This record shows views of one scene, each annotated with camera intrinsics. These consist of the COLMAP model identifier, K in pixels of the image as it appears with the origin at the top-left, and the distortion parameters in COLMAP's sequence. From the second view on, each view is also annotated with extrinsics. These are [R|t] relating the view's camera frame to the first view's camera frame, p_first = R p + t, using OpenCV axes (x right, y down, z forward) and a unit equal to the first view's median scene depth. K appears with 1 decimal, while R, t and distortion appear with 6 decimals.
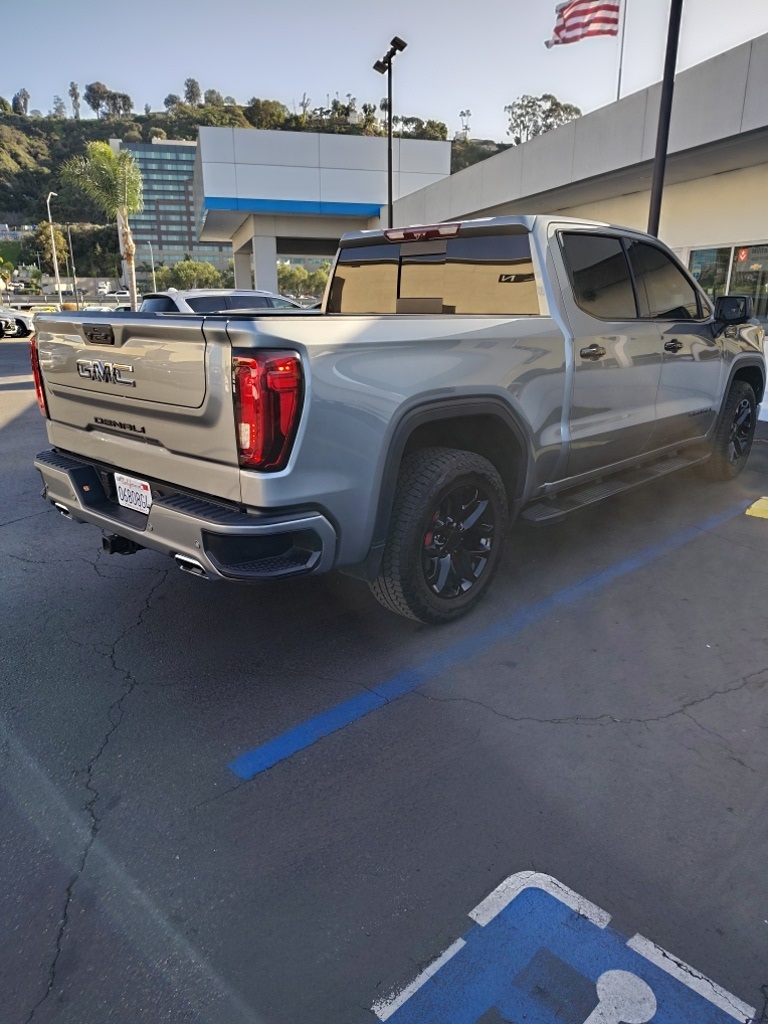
lens RADIAL K [[720.4, 0, 391.0], [0, 720.4, 513.5], [0, 0, 1]] dist [0.026937, -0.030031]
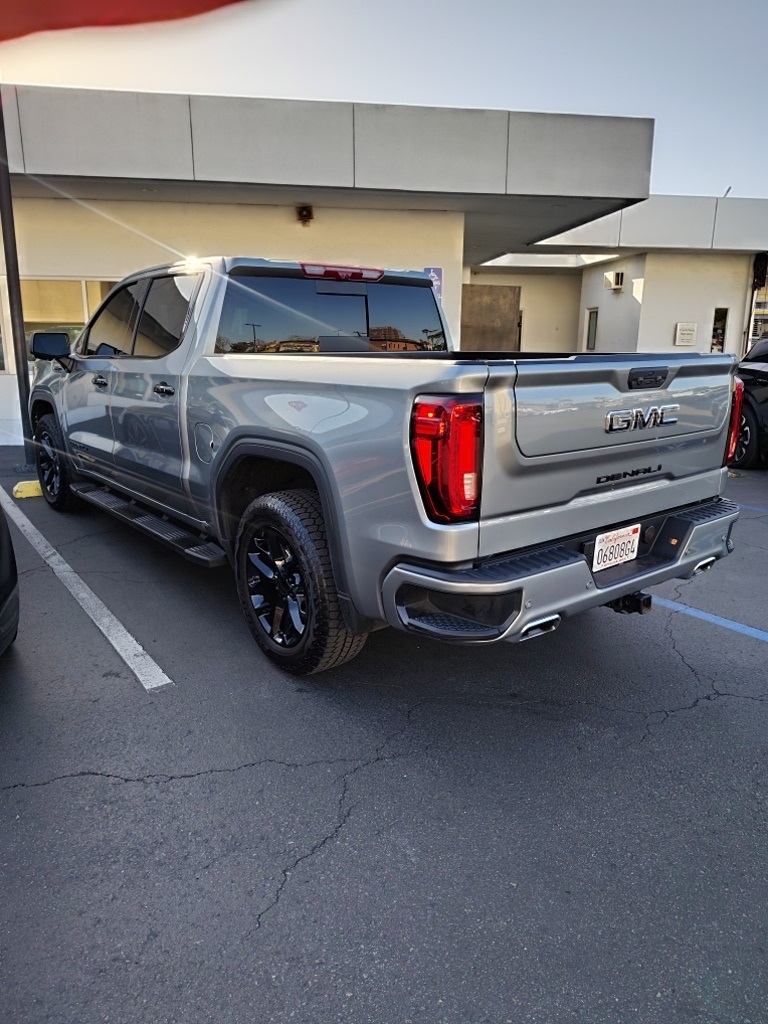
lens RADIAL K [[720.4, 0, 390.4], [0, 720.4, 508.0], [0, 0, 1]] dist [0.026937, -0.030031]
pose [[0.129415, -0.222789, 0.966239, -0.997616], [0.273335, 0.944696, 0.181212, -0.251693], [-0.953174, 0.240655, 0.183154, 0.855233]]
